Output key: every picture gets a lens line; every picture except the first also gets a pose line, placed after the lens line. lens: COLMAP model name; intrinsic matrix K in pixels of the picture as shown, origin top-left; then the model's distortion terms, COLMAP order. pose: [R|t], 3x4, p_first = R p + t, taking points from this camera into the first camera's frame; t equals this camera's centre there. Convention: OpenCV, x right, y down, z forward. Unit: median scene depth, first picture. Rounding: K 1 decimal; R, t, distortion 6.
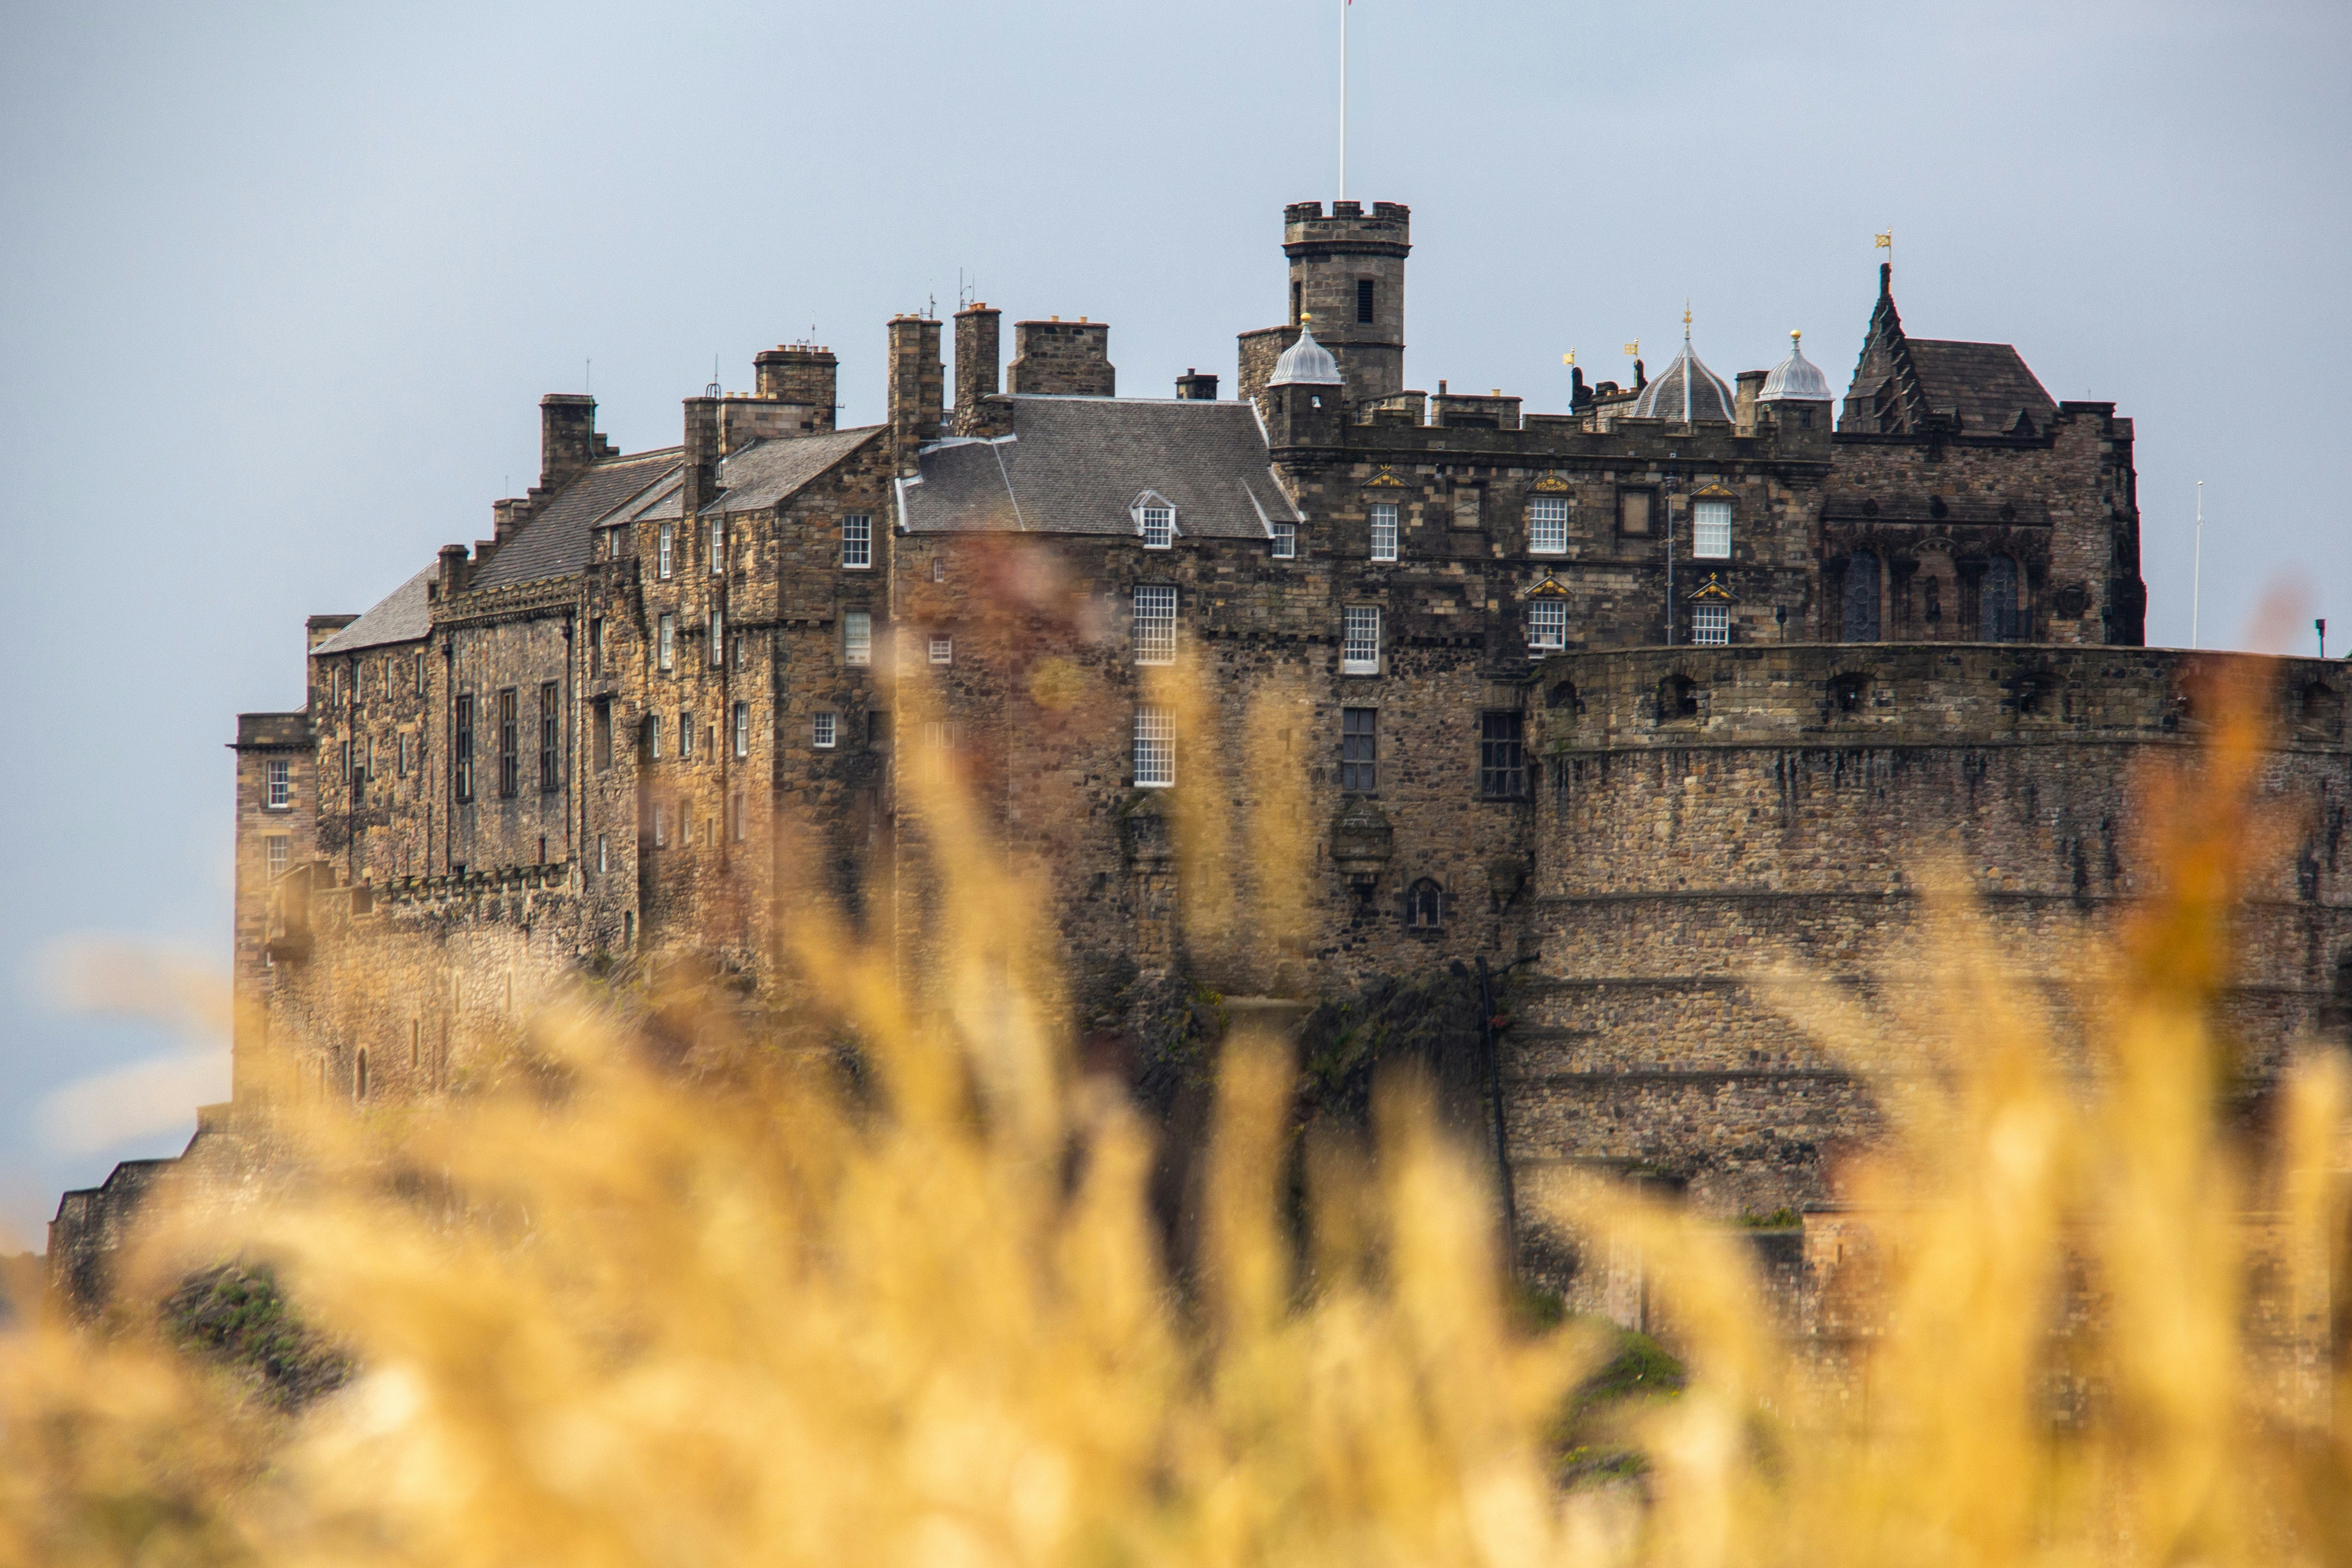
lens RADIAL K [[3004.5, 0, 1176.0], [0, 3004.5, 784.0], [0, 0, 1]] dist [-0.068679, 0.032656]
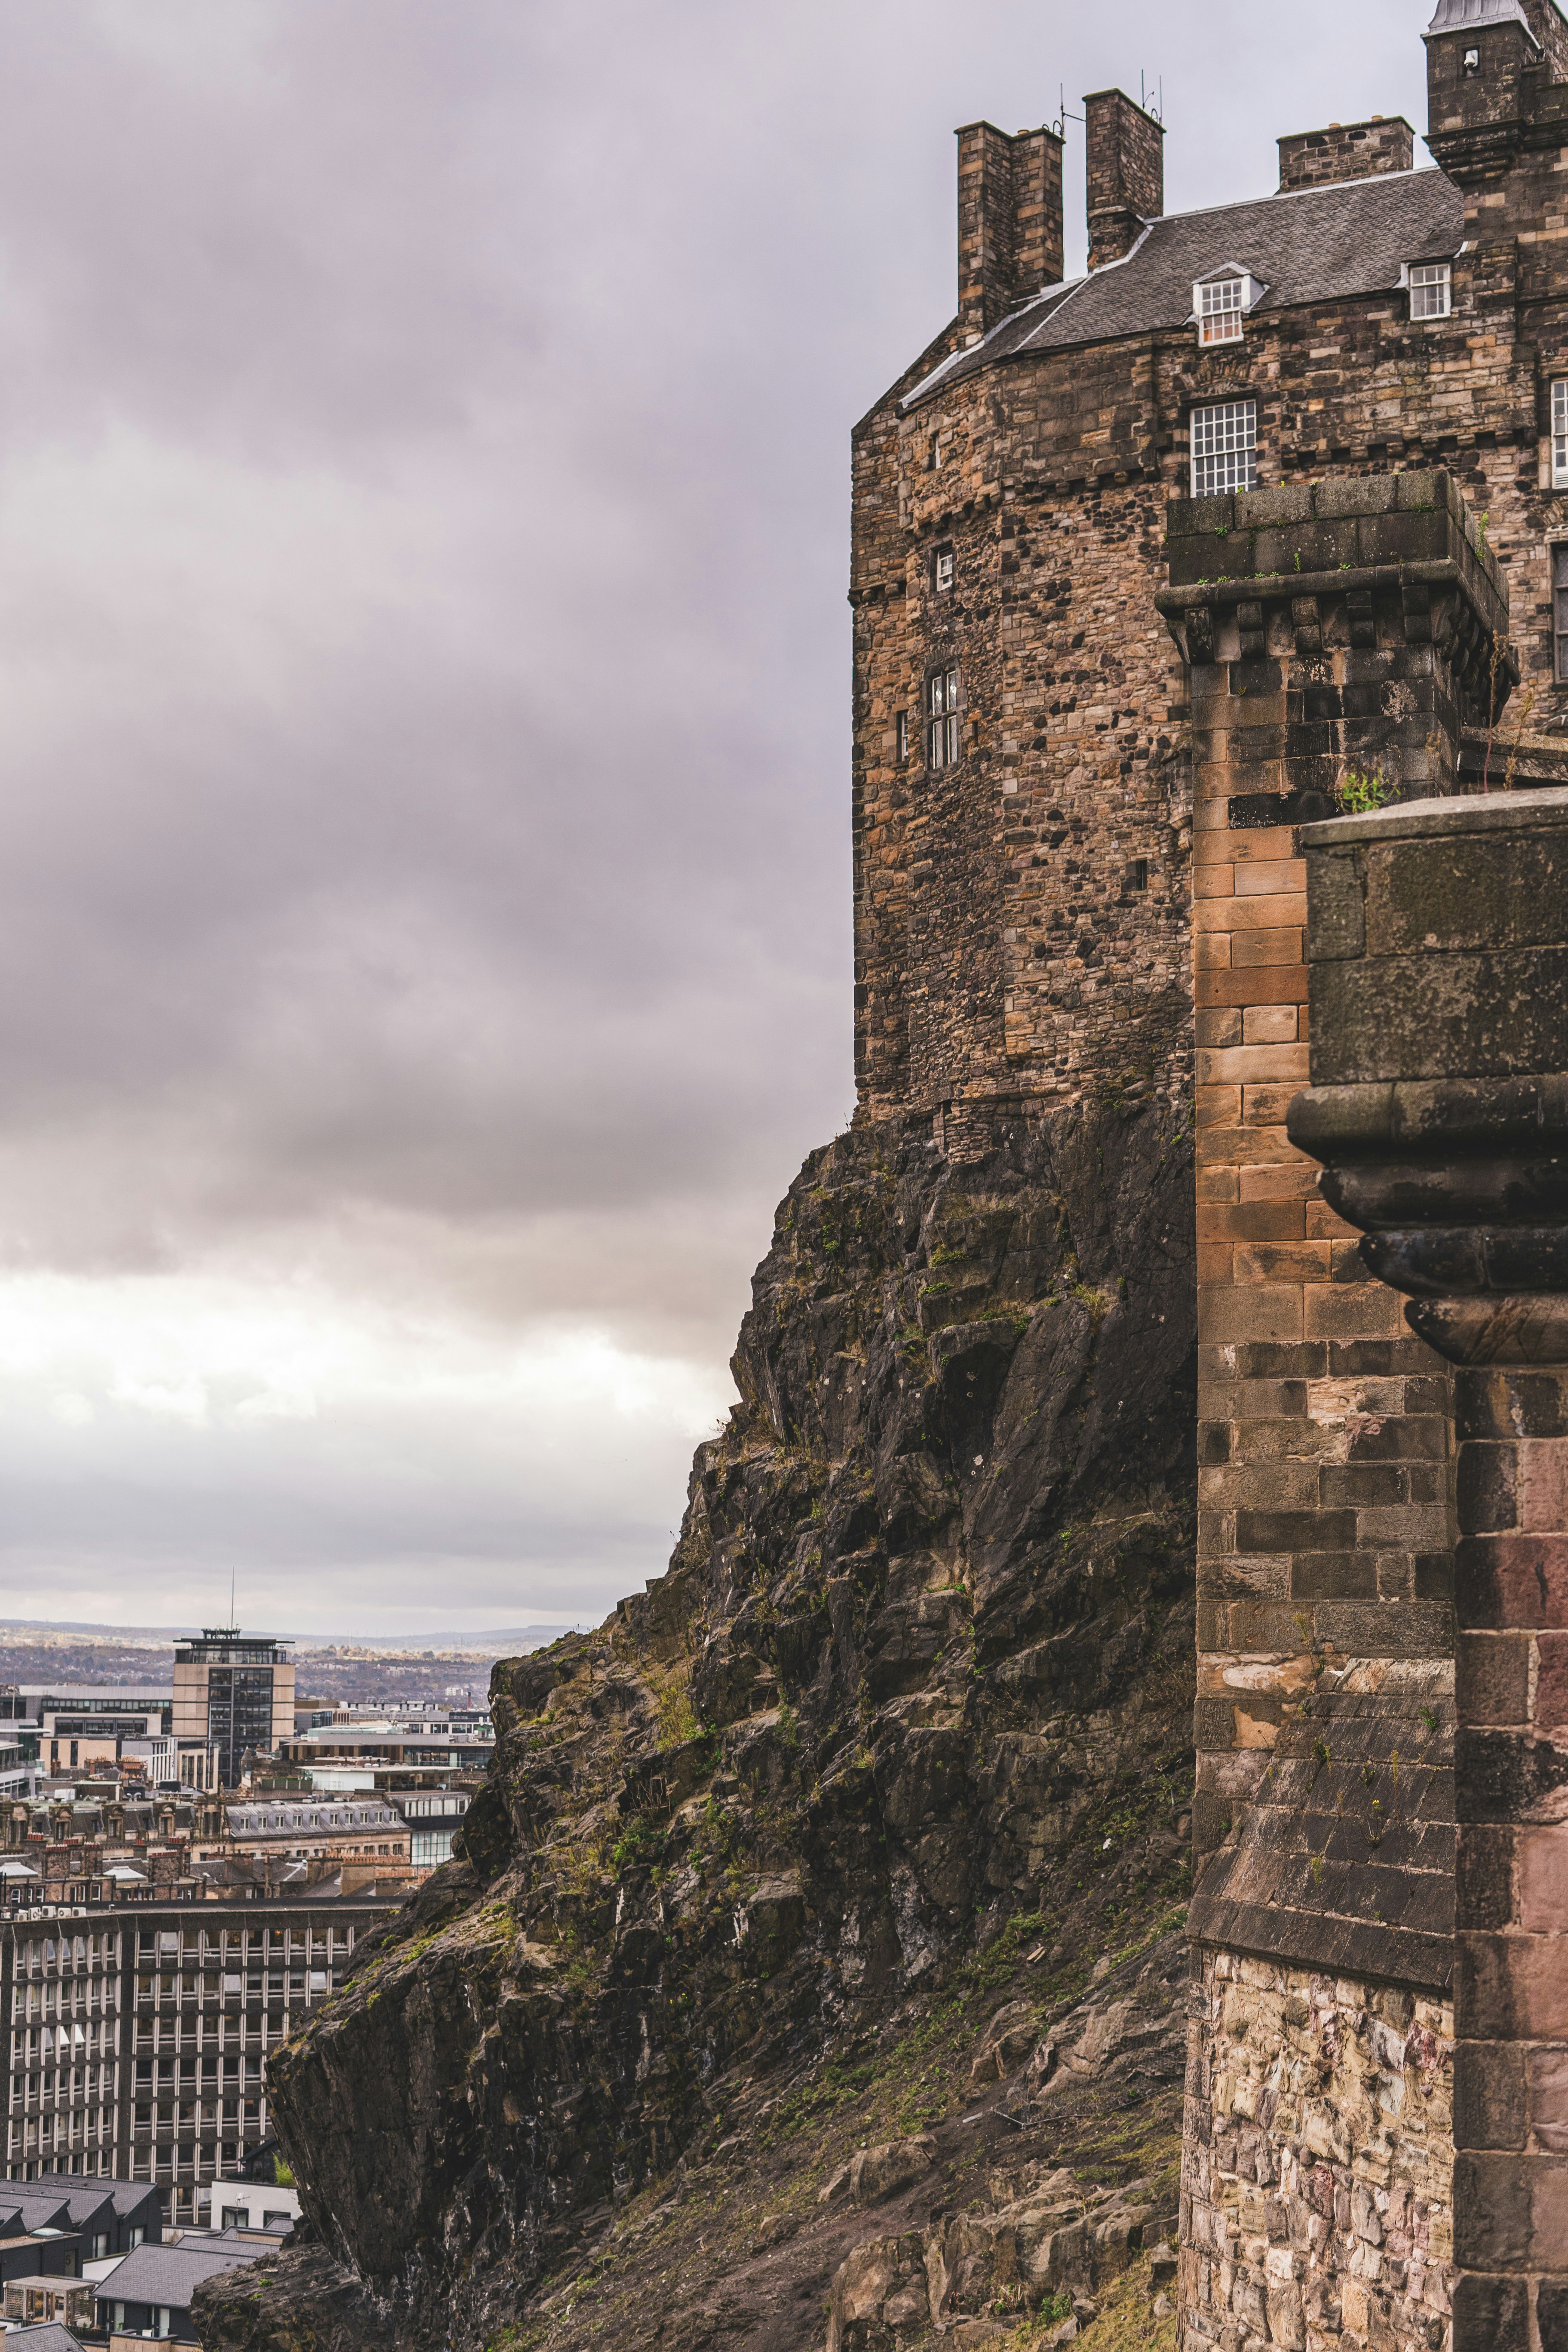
lens RADIAL K [[3004.4, 0, 784.0], [0, 3004.4, 1176.0], [0, 0, 1]] dist [-0.068679, 0.032656]
pose [[0.861911, -0.080137, -0.500687, 0.213251], [0.099934, 0.994912, 0.012793, 0.077528], [0.497114, -0.061062, 0.865534, 0.406299]]
